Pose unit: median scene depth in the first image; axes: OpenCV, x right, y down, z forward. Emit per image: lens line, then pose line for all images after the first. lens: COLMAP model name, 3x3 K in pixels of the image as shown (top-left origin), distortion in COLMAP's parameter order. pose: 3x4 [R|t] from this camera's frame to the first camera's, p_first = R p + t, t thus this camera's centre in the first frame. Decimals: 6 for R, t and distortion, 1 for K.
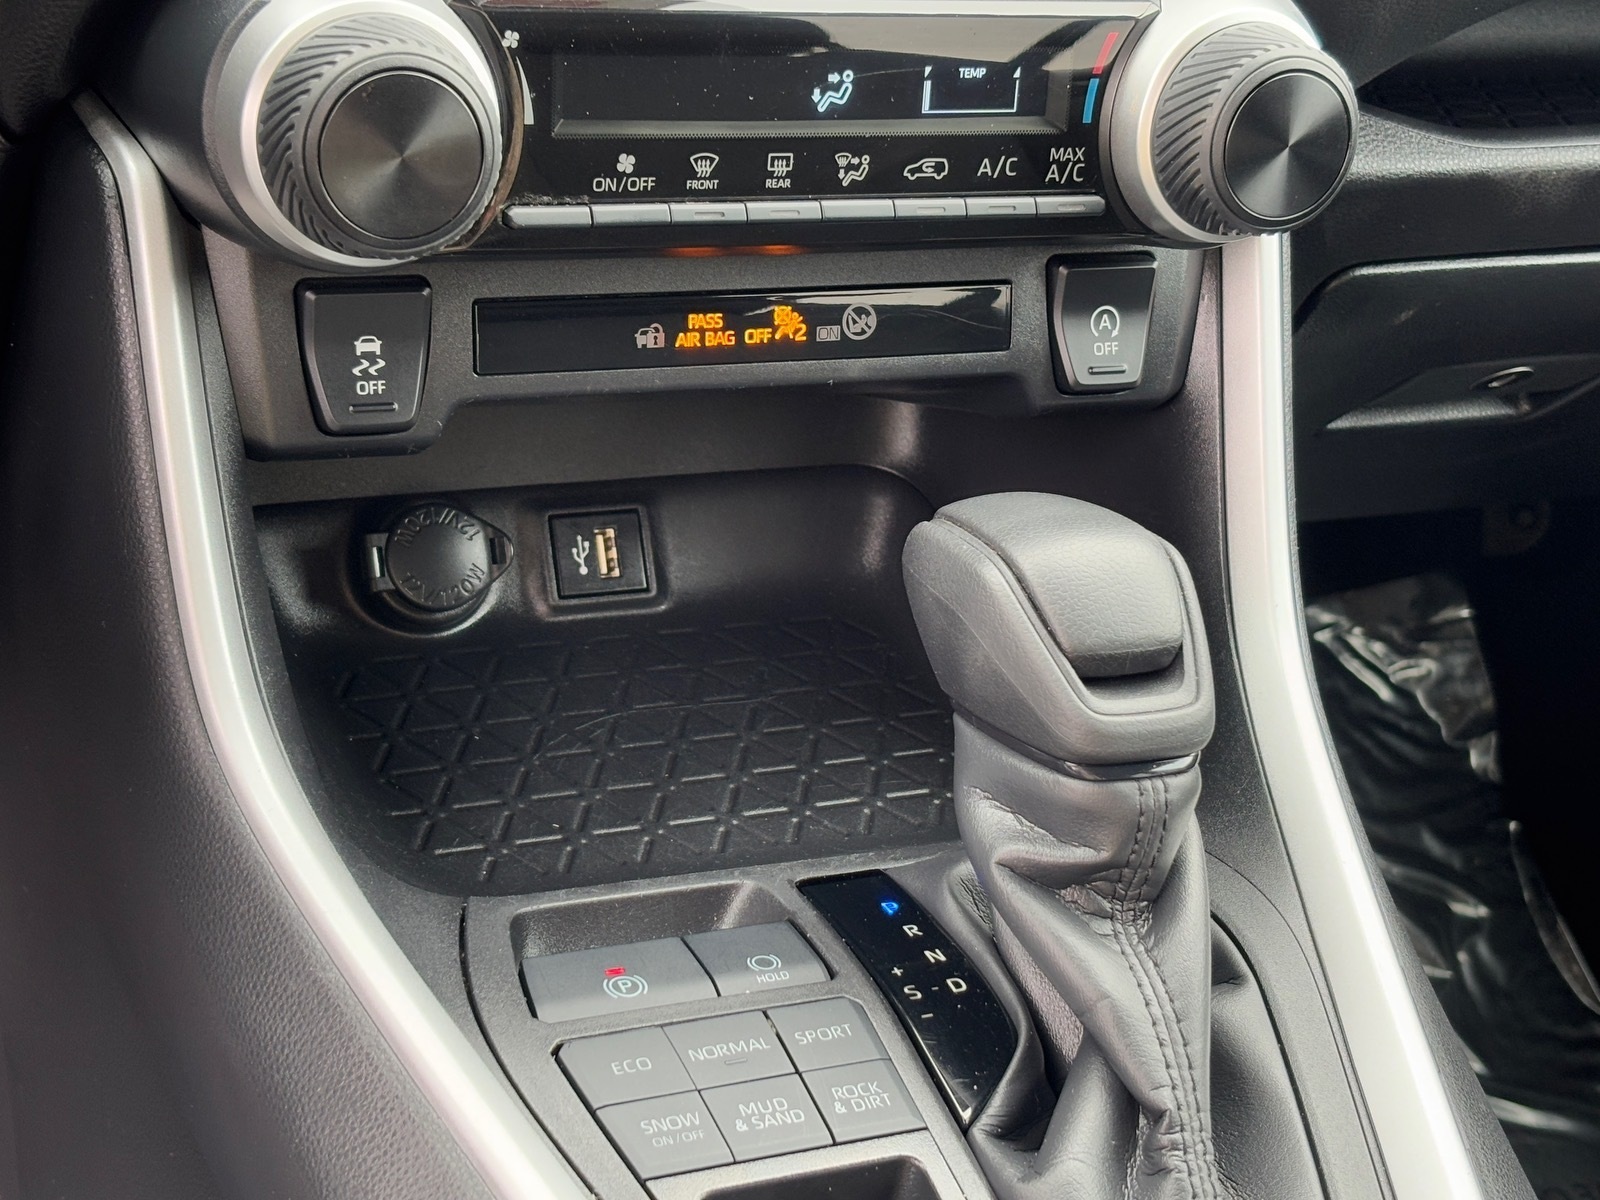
lens RADIAL K [[2756.5, 0, 800.0], [0, 2756.5, 600.0], [0, 0, 1]] dist [0.318277, -1.722062]
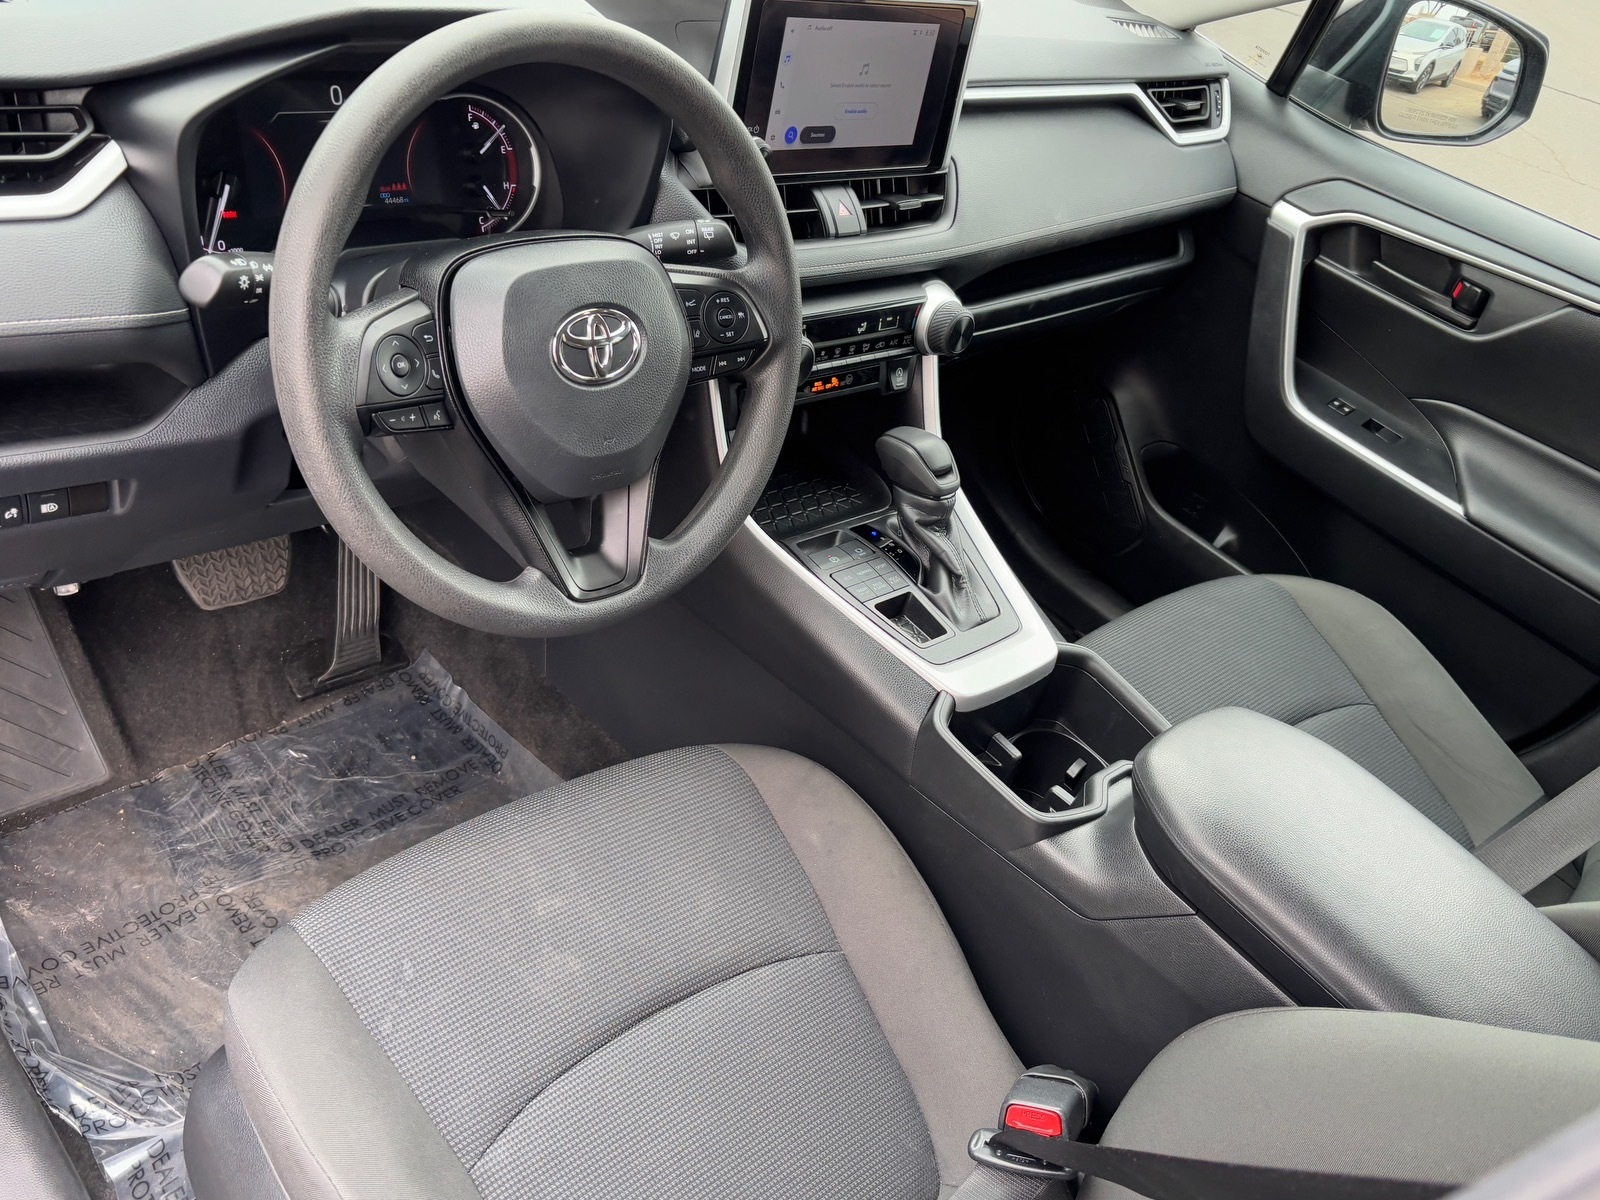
lens RADIAL K [[1405.8, 0, 802.6], [0, 1405.8, 609.1], [0, 0, 1]] dist [0.068808, -0.081727]
pose [[0.934237, -0.107681, 0.340009, -0.776296], [0.034911, 0.976365, 0.213291, -0.221282], [-0.354940, -0.187394, 0.915915, -0.850630]]
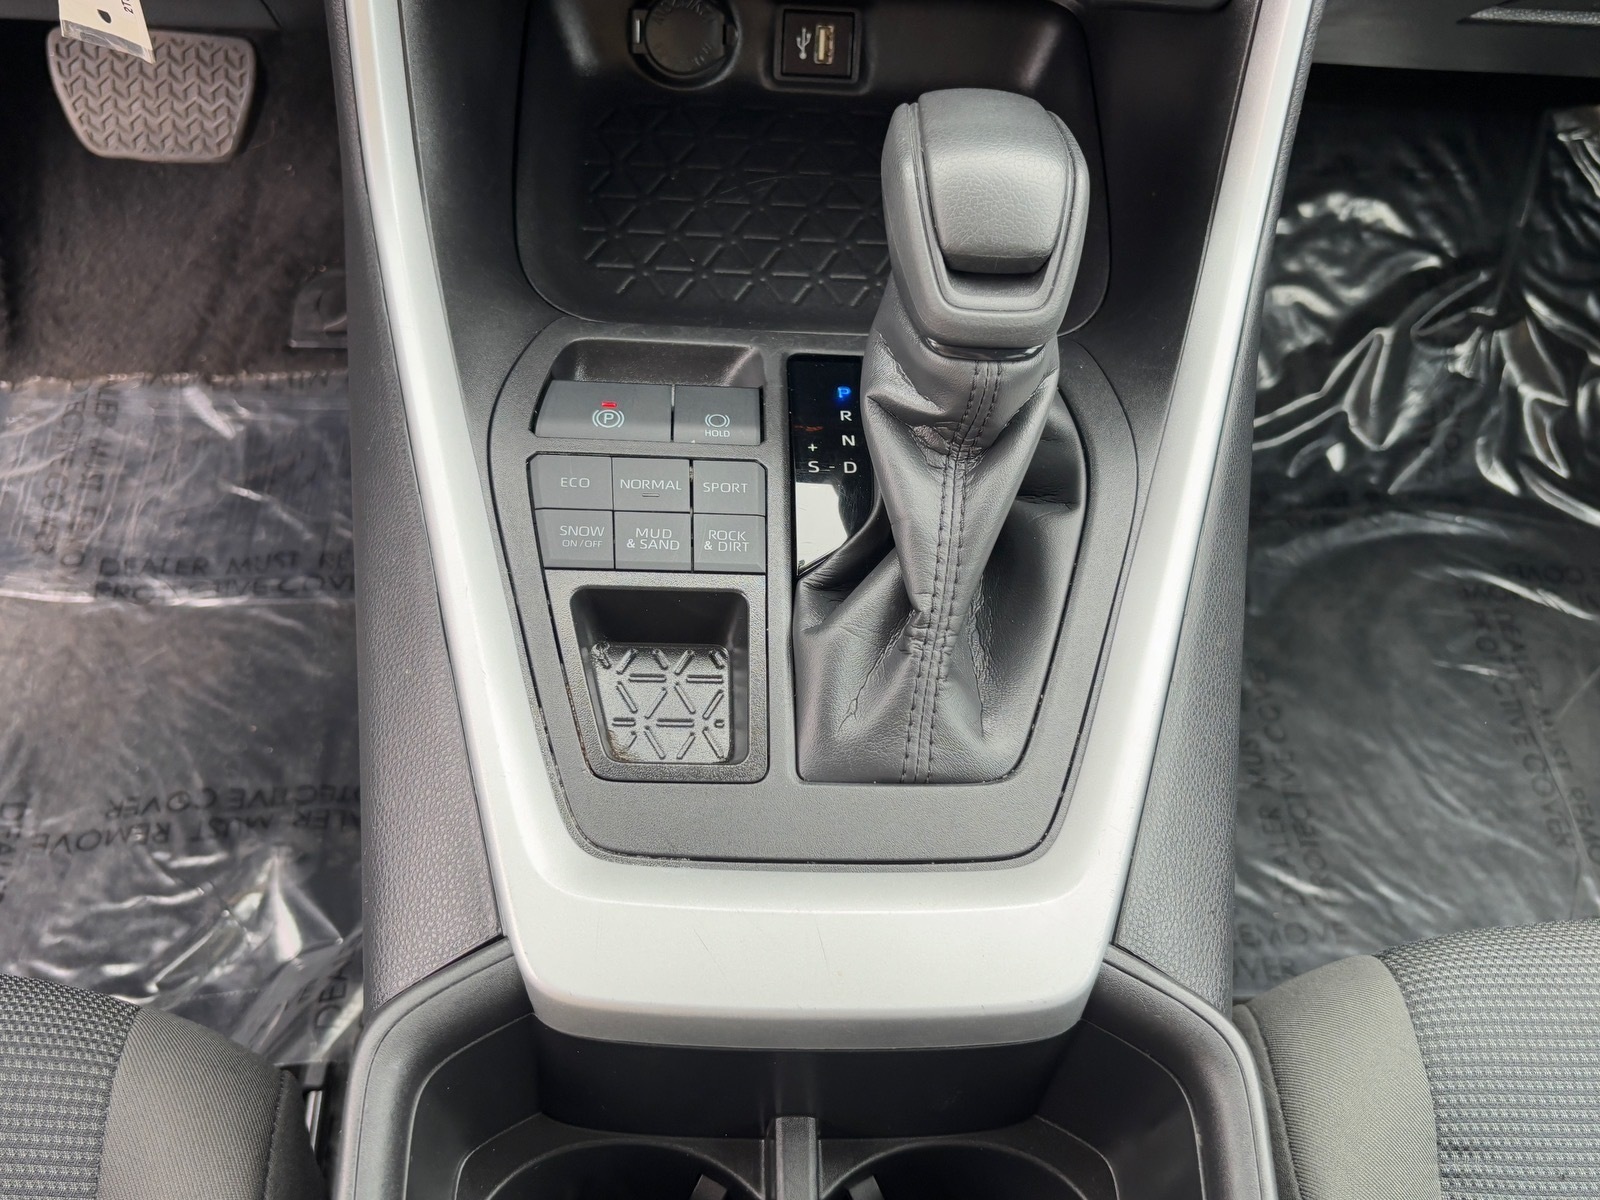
lens RADIAL K [[1559.2, 0, 798.5], [0, 1559.2, 649.3], [0, 0, 1]] dist [-0.003621, -0.007458]
pose [[0.921608, 0.278647, -0.270175, 0.261895], [-0.136144, 0.883971, 0.447281, -0.119798], [0.363461, -0.375435, 0.852611, 0.298664]]
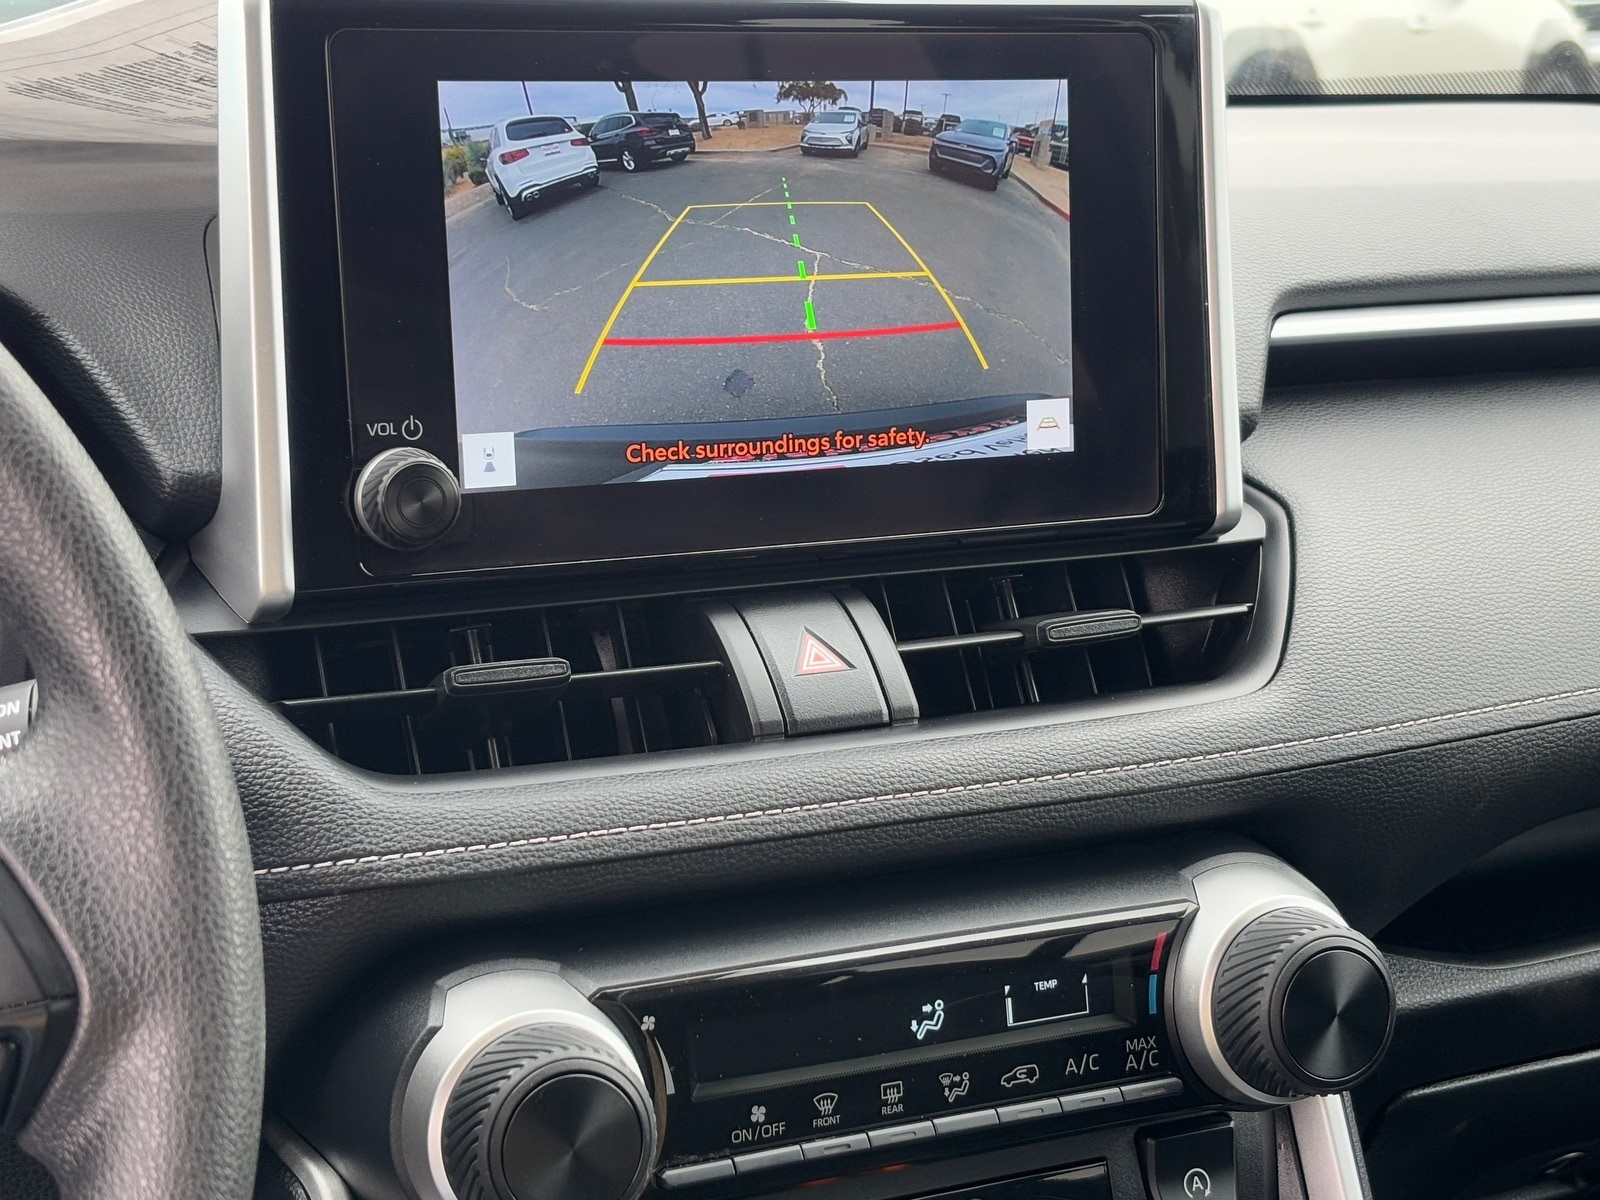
lens RADIAL K [[2756.5, 0, 800.0], [0, 2756.5, 600.0], [0, 0, 1]] dist [0.318277, -1.722062]
pose [[0.990676, -0.134768, 0.019975, -0.038904], [0.135013, 0.951509, -0.276410, -0.040667], [0.018245, 0.276529, 0.960832, -0.128923]]
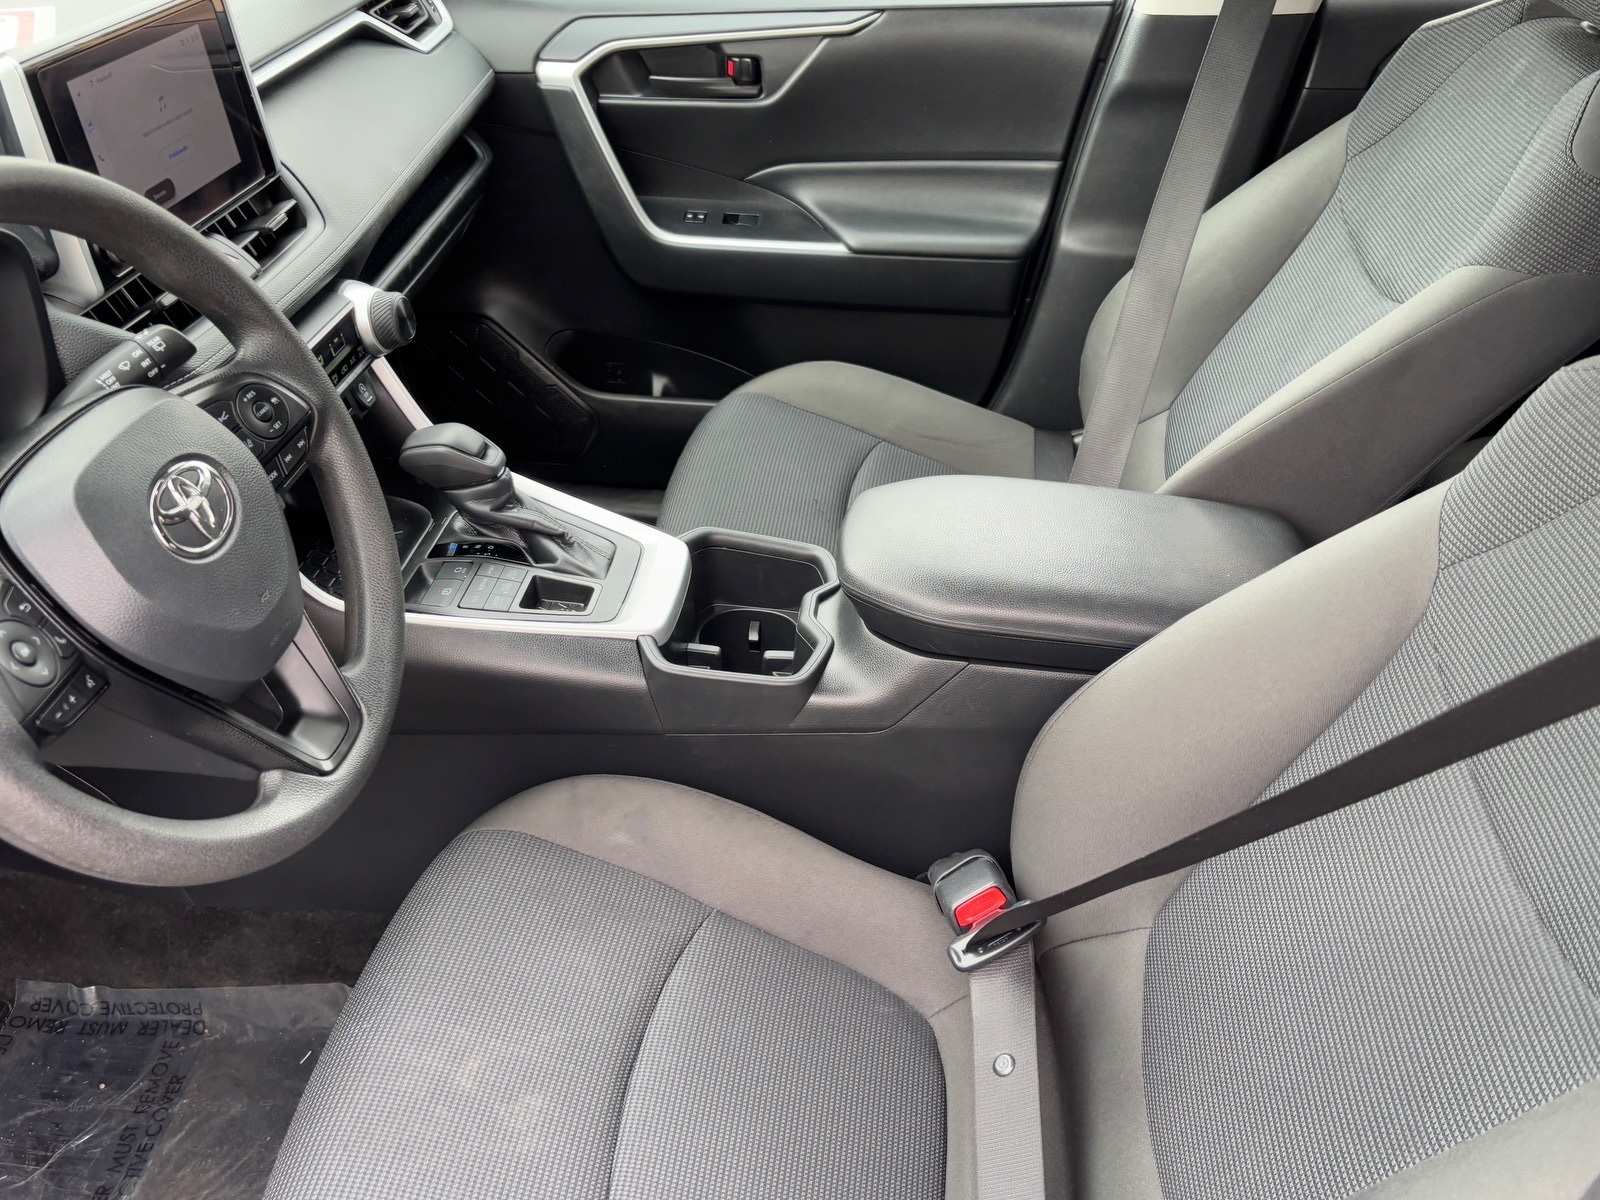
lens RADIAL K [[1405.8, 0, 802.6], [0, 1405.8, 609.1], [0, 0, 1]] dist [0.068808, -0.081727]
pose [[0.487418, -0.589286, 0.644333, -1.024643], [0.464798, 0.799793, 0.379860, -0.329992], [-0.739180, 0.114334, 0.663733, -0.601543]]
